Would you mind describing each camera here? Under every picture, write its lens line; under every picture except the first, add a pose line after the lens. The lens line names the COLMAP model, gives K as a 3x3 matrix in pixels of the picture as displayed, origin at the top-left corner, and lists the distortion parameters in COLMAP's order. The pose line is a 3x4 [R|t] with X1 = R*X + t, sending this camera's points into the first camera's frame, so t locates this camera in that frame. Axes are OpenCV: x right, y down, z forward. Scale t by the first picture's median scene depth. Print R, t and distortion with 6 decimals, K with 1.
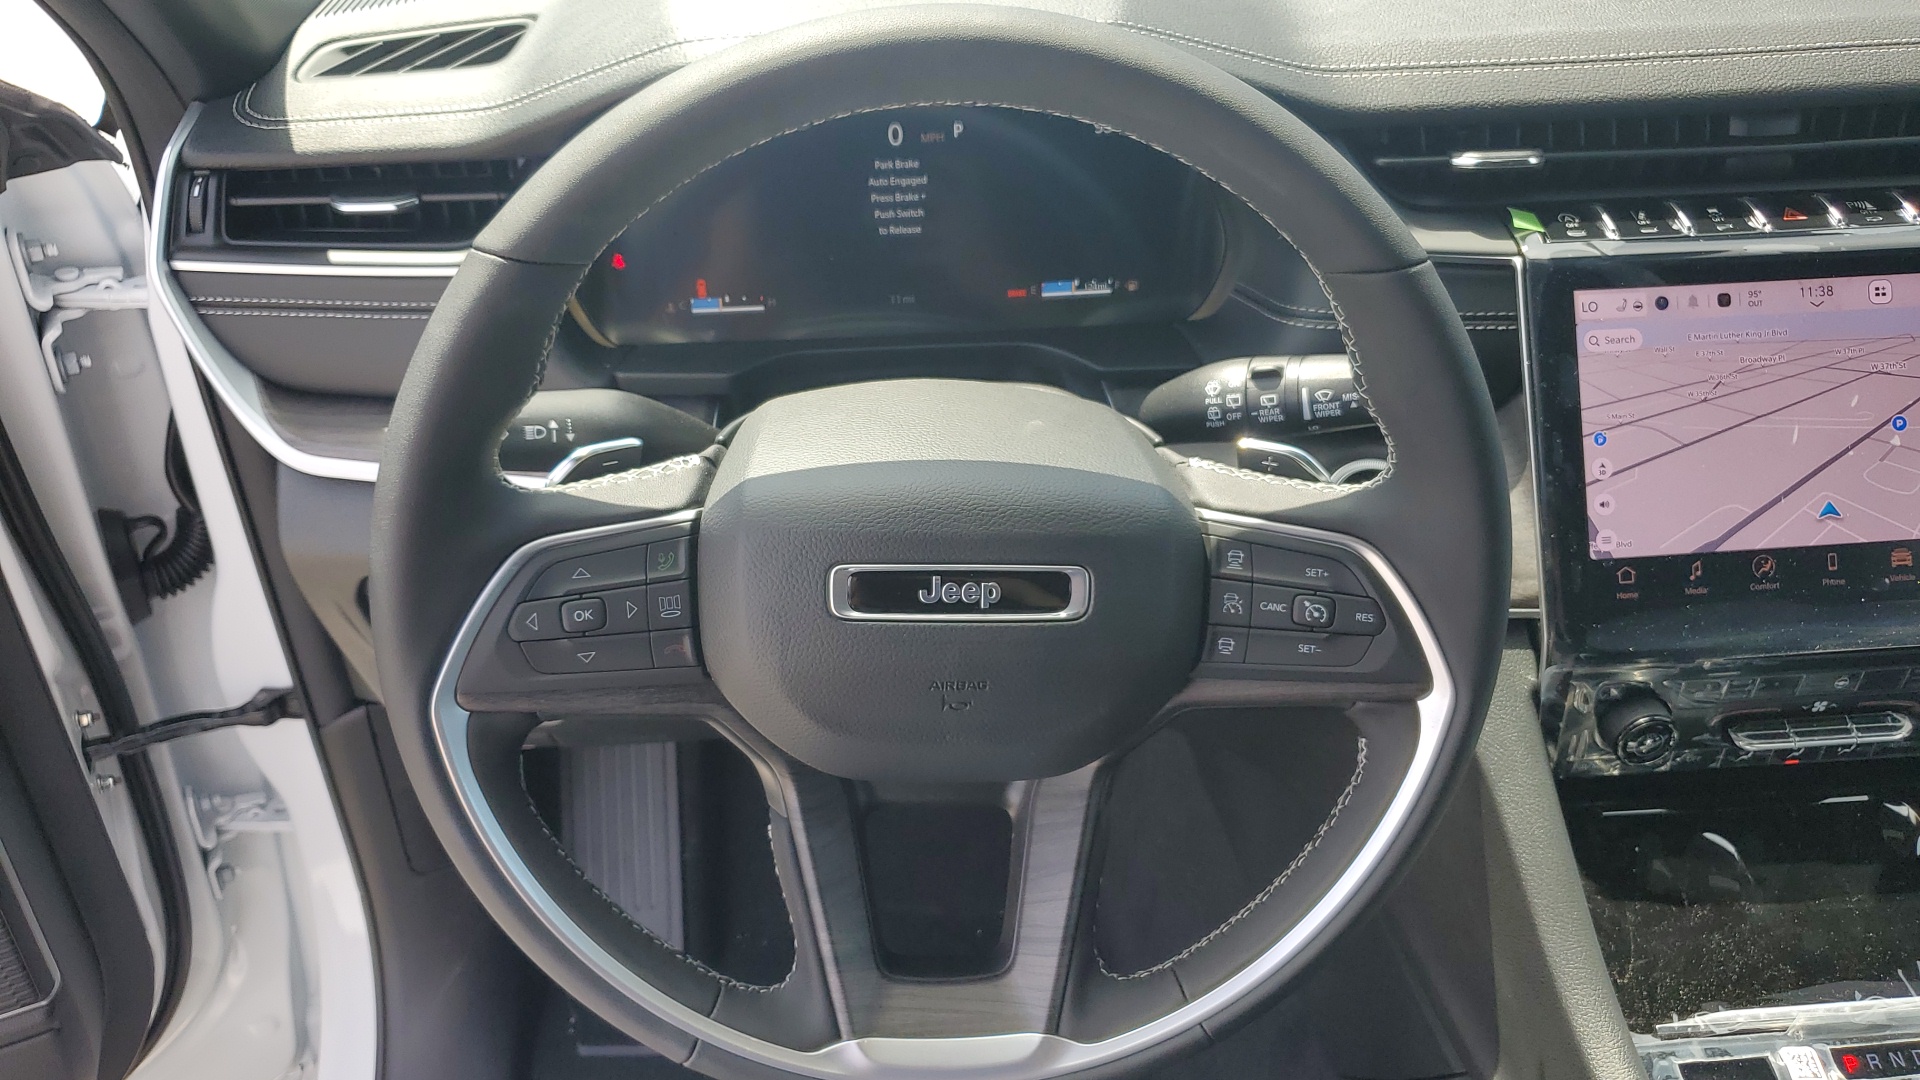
lens RADIAL K [[1500.3, 0, 960.0], [0, 1500.3, 540.0], [0, 0, 1]] dist [0.009544, -0.005541]
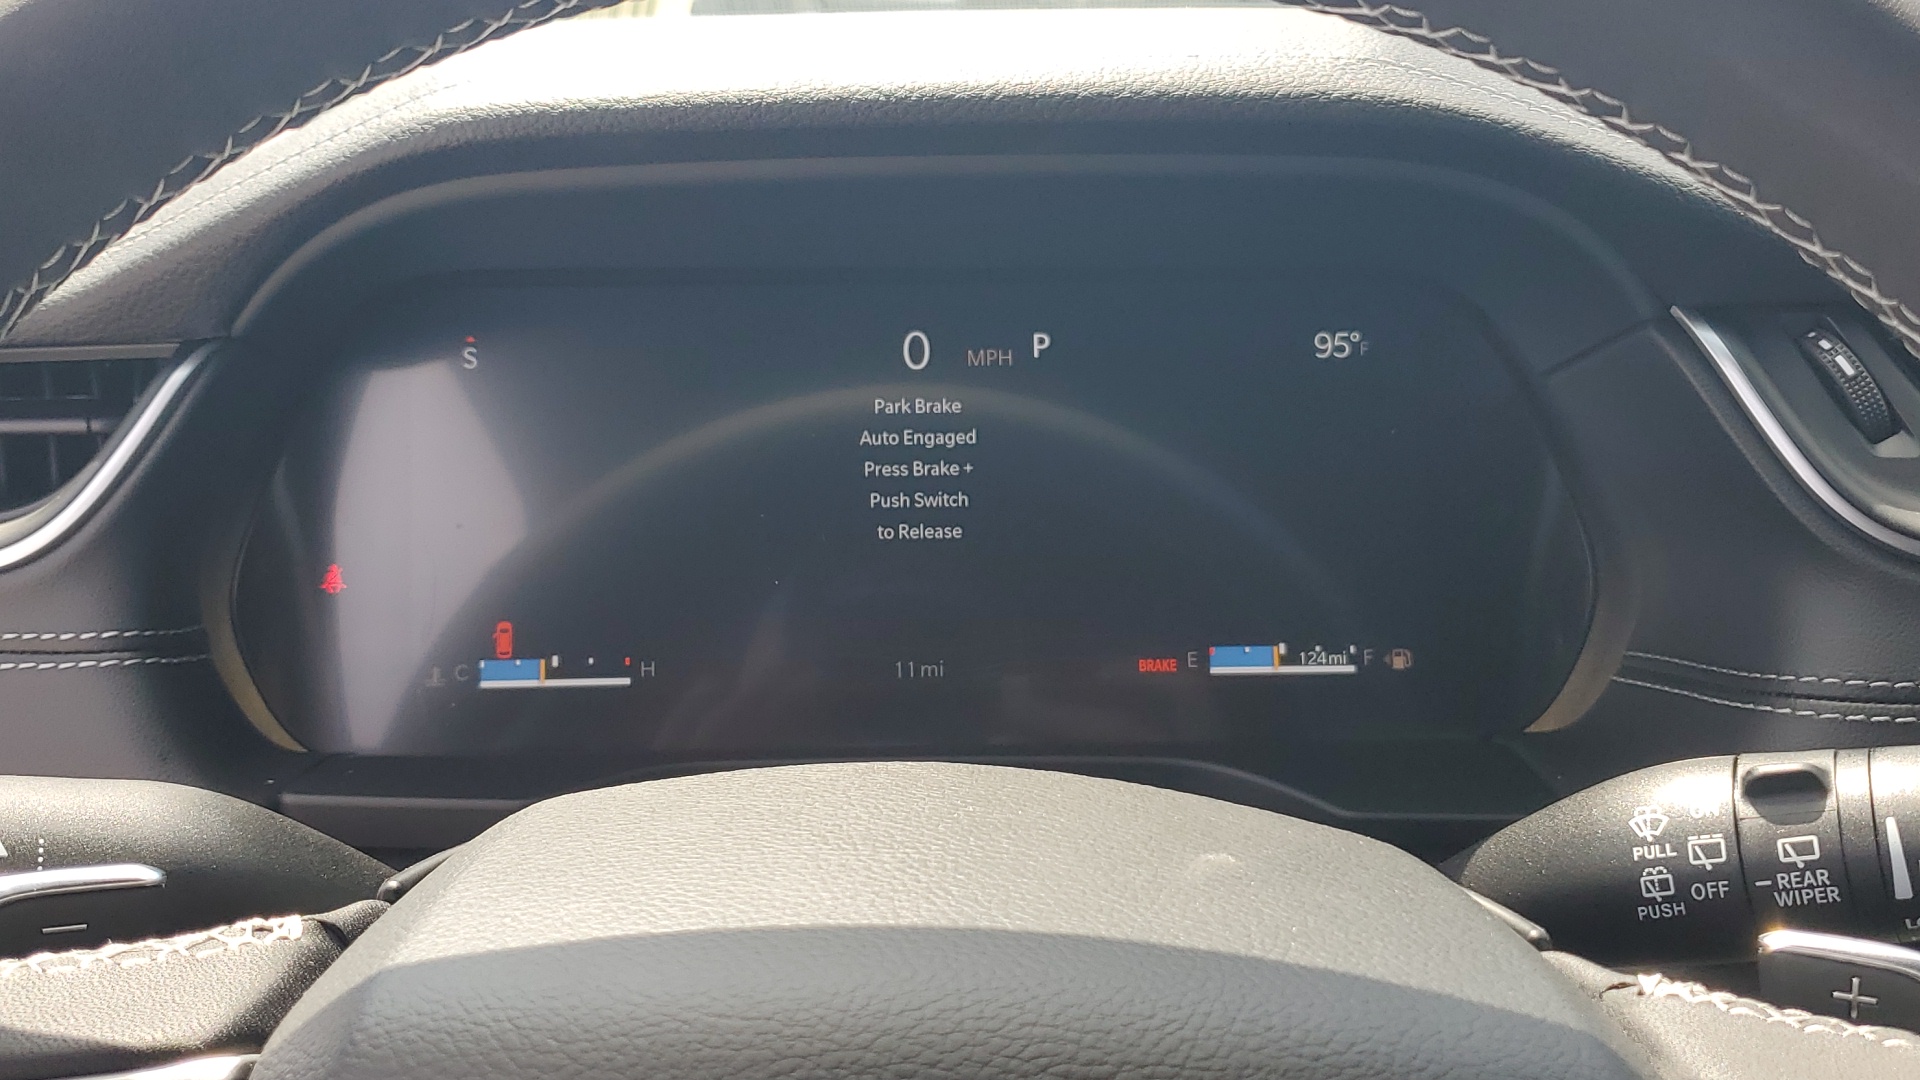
lens RADIAL K [[2149.2, 0, 960.0], [0, 2149.2, 540.0], [0, 0, 1]] dist [0.026764, -0.019450]
pose [[0.999009, 0.012668, -0.042674, 0.003771], [-0.024992, 0.952918, -0.302196, 0.008742], [0.036836, 0.302963, 0.952290, 0.412039]]
